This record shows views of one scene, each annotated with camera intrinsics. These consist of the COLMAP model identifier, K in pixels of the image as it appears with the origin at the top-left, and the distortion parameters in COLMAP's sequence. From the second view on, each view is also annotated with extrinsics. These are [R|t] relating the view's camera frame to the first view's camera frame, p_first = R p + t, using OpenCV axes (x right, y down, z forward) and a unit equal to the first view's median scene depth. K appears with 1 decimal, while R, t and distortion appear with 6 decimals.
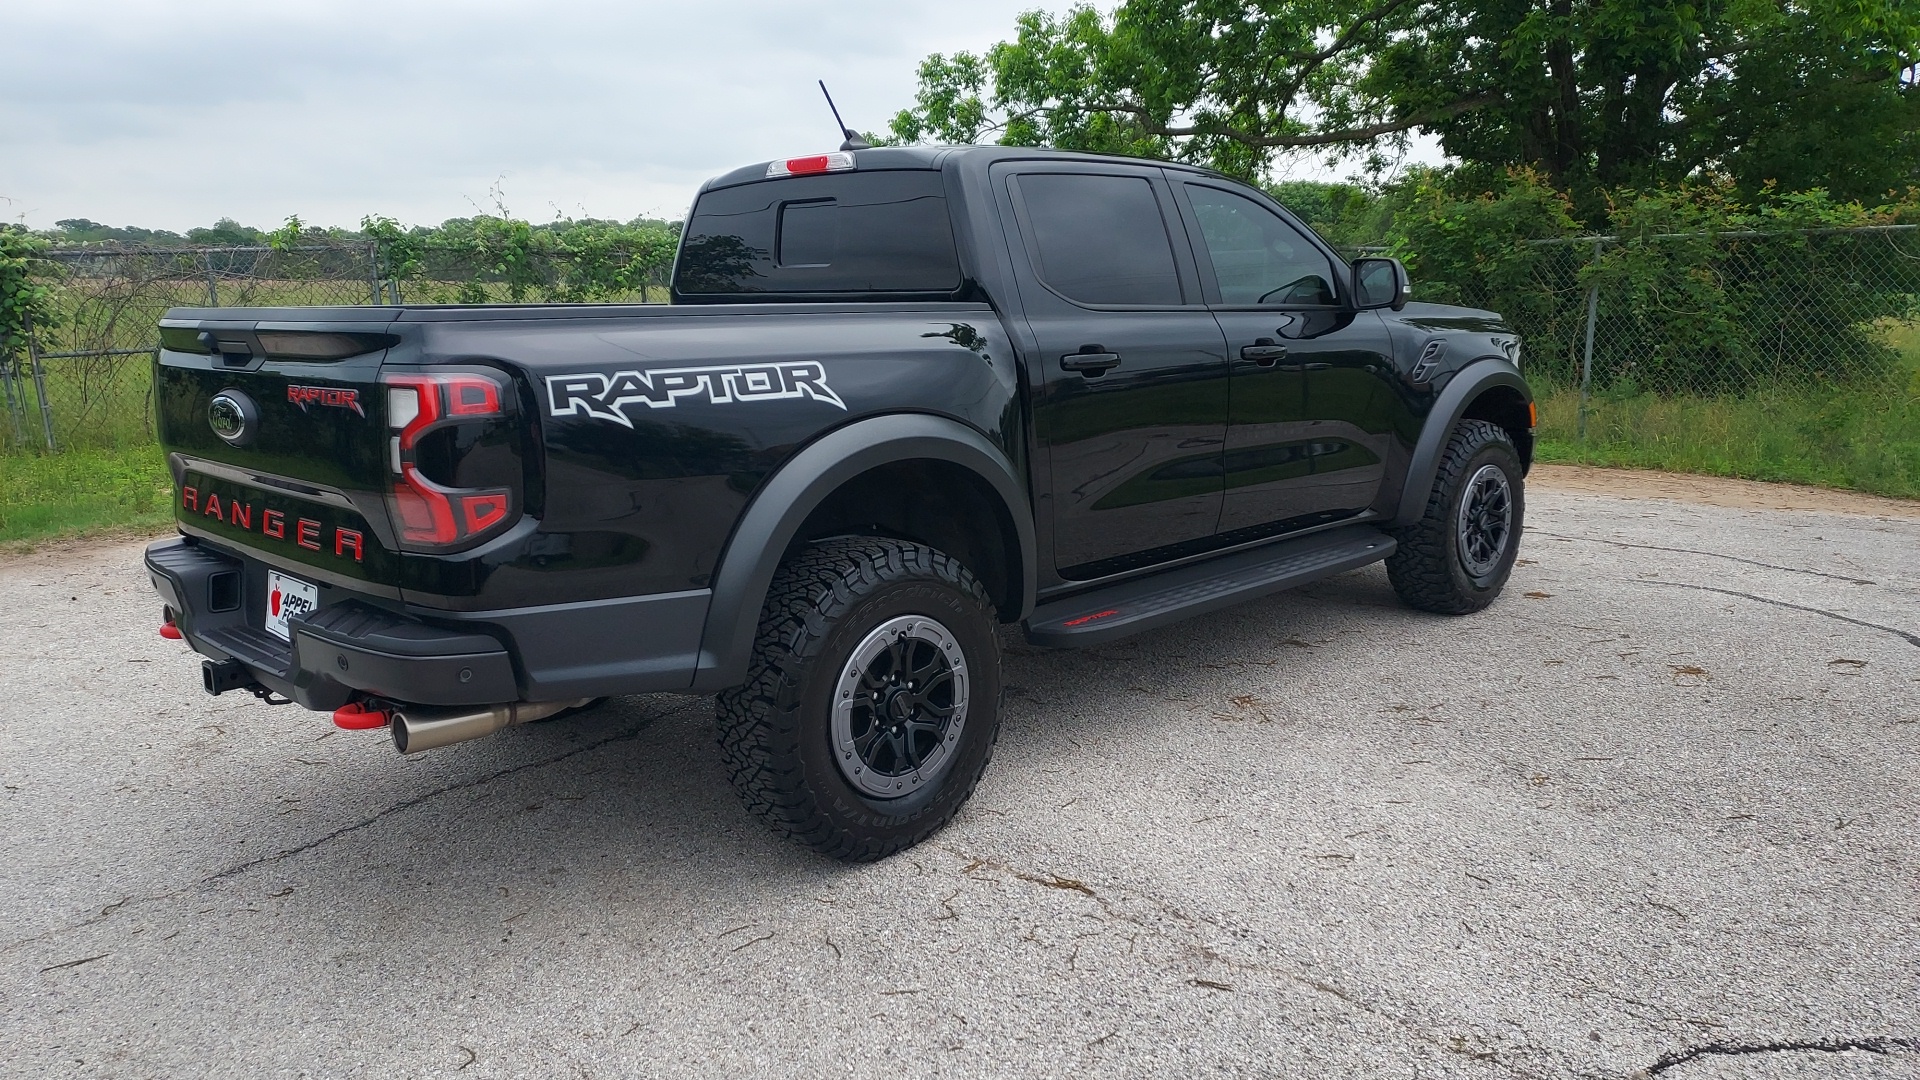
lens RADIAL K [[1402.1, 0, 979.6], [0, 1402.1, 540.7], [0, 0, 1]] dist [0.035055, 0.002475]
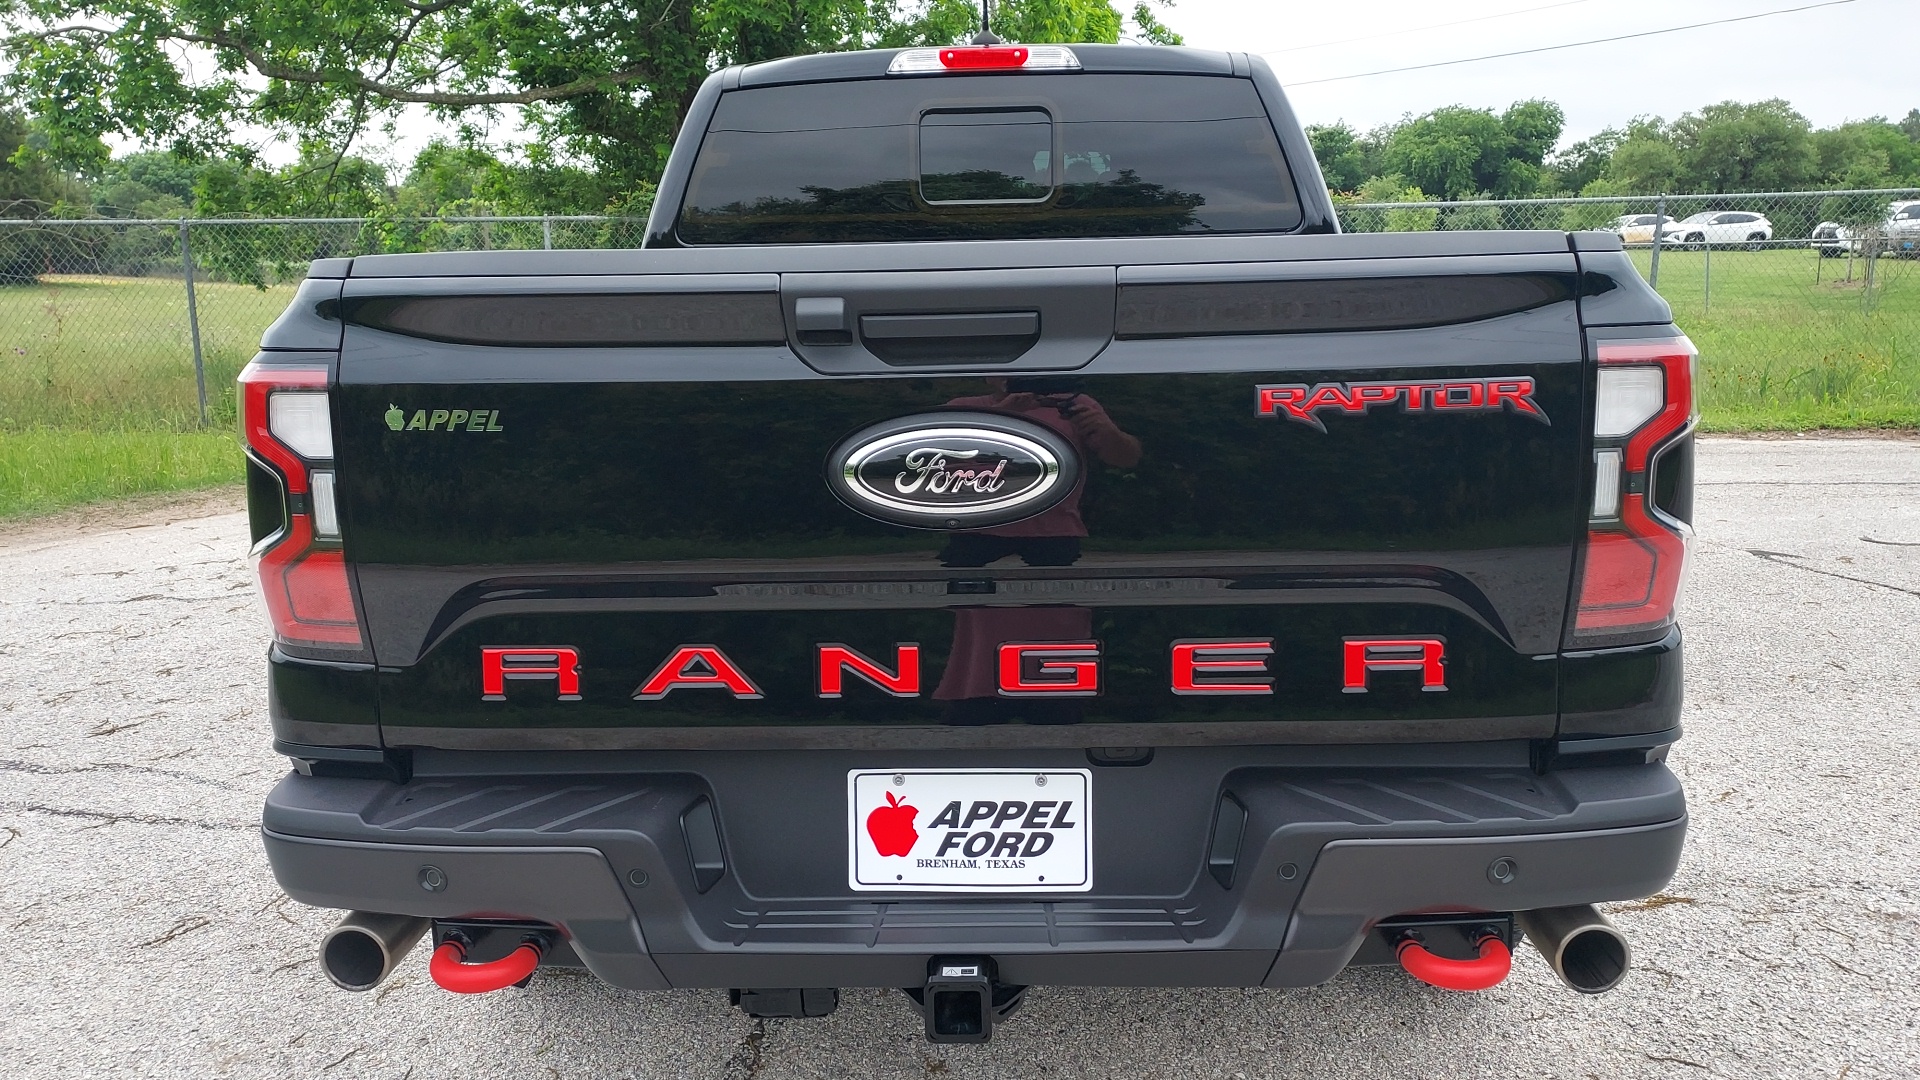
lens RADIAL K [[1402.1, 0, 979.6], [0, 1402.1, 540.7], [0, 0, 1]] dist [0.035055, 0.002475]
pose [[0.735822, -0.135858, 0.663406, -0.929871], [0.129526, 0.989817, 0.059039, -0.098752], [-0.664672, 0.042486, 0.745927, 0.701698]]
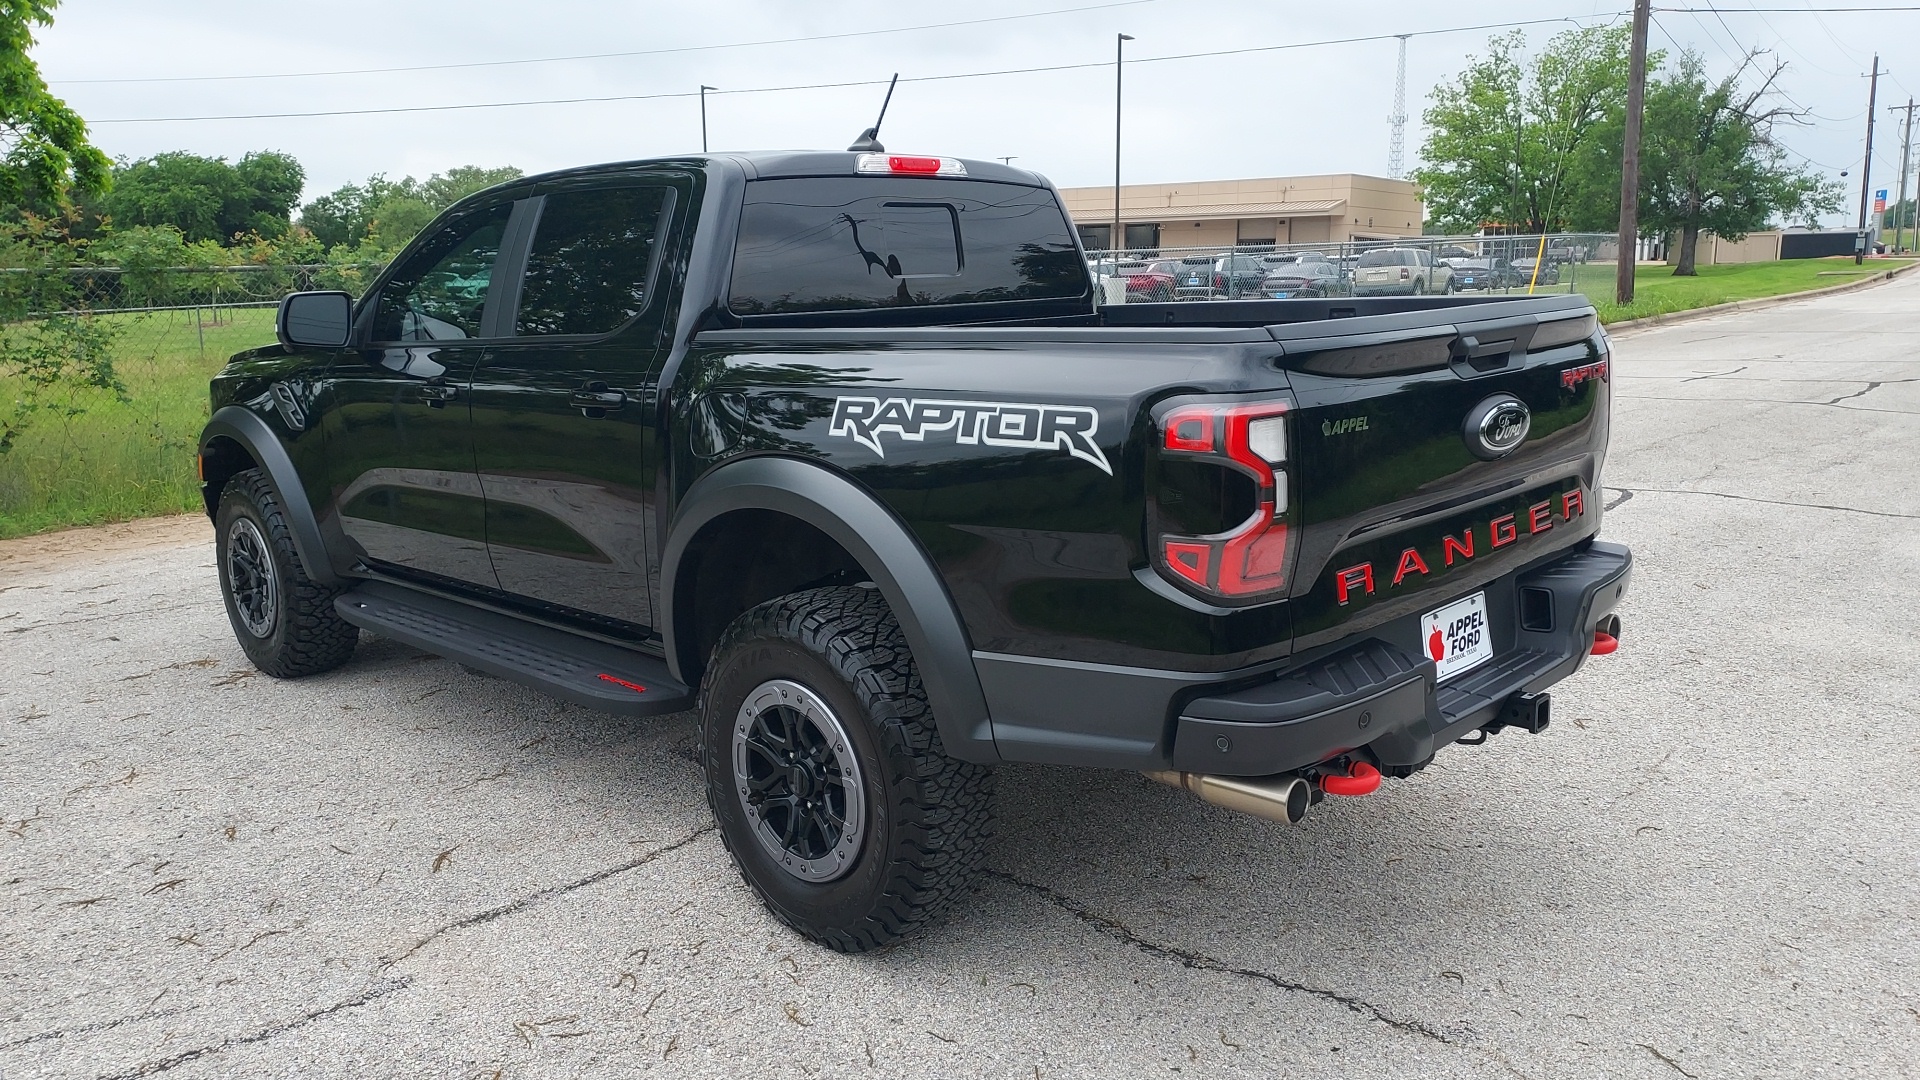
lens RADIAL K [[1402.1, 0, 979.6], [0, 1402.1, 540.7], [0, 0, 1]] dist [0.035055, 0.002475]
pose [[0.002957, -0.176018, 0.984383, -1.567245], [0.216227, 0.961212, 0.171225, -0.265980], [-0.976339, 0.212344, 0.040902, 1.434127]]
